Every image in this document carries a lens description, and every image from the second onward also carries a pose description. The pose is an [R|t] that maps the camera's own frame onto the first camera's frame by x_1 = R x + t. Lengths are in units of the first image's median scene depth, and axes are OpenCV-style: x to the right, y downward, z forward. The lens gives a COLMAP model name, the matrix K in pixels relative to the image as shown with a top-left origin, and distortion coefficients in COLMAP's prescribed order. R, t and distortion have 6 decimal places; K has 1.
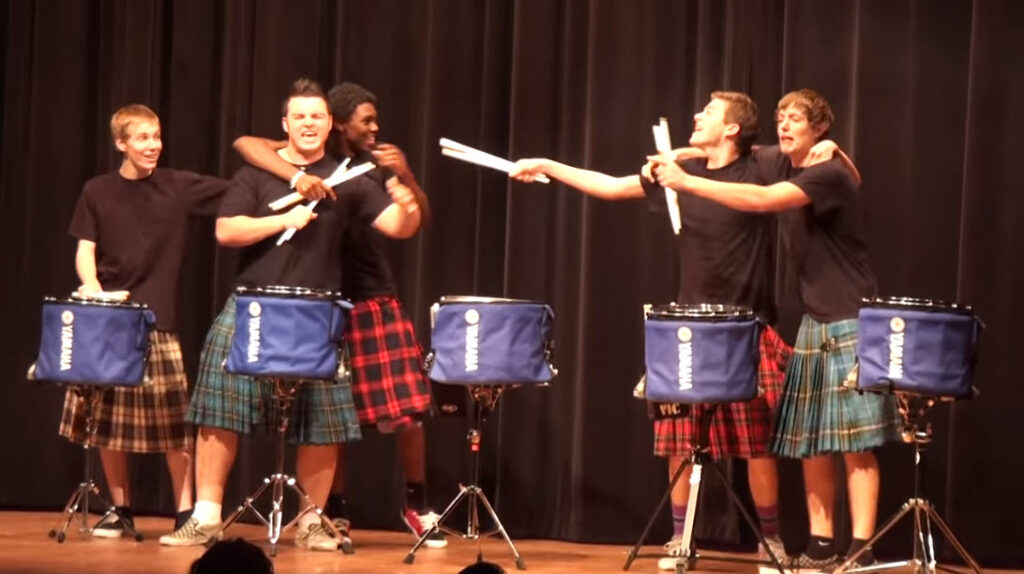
lens RADIAL K [[3044.1, 0, 512.0], [0, 3044.1, 287.0], [0, 0, 1]] dist [-0.146415, 1.201667]
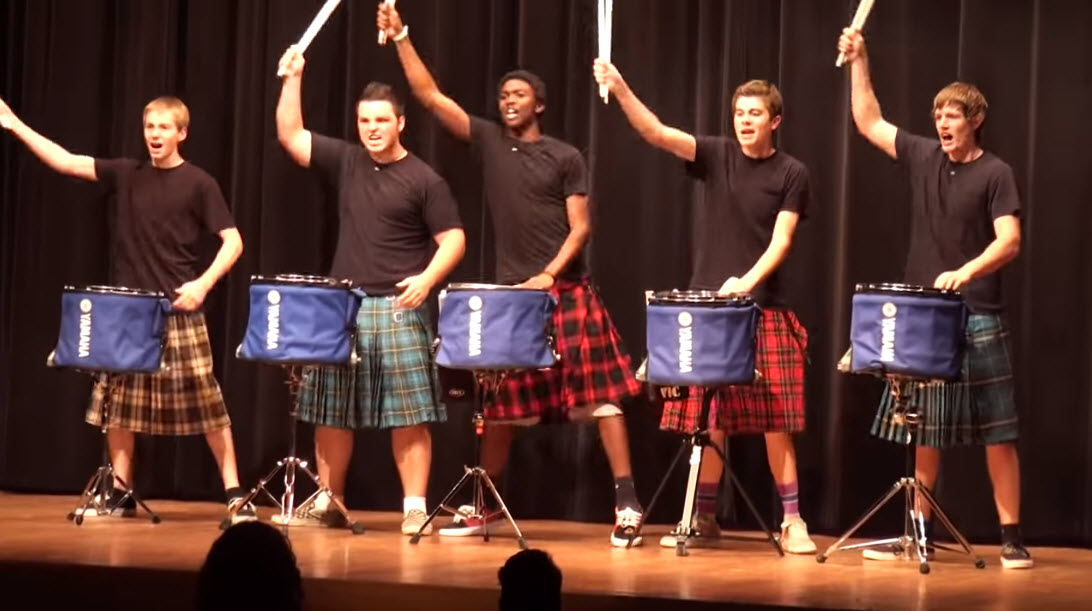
lens RADIAL K [[3246.3, 0, 546.0], [0, 3246.3, 305.5], [0, 0, 1]] dist [-0.146415, 1.201667]
pose [[0.999091, -0.003632, 0.042481, -0.037143], [0.003078, 0.999910, 0.013095, -0.003881], [-0.042525, -0.012952, 0.999011, -0.099688]]
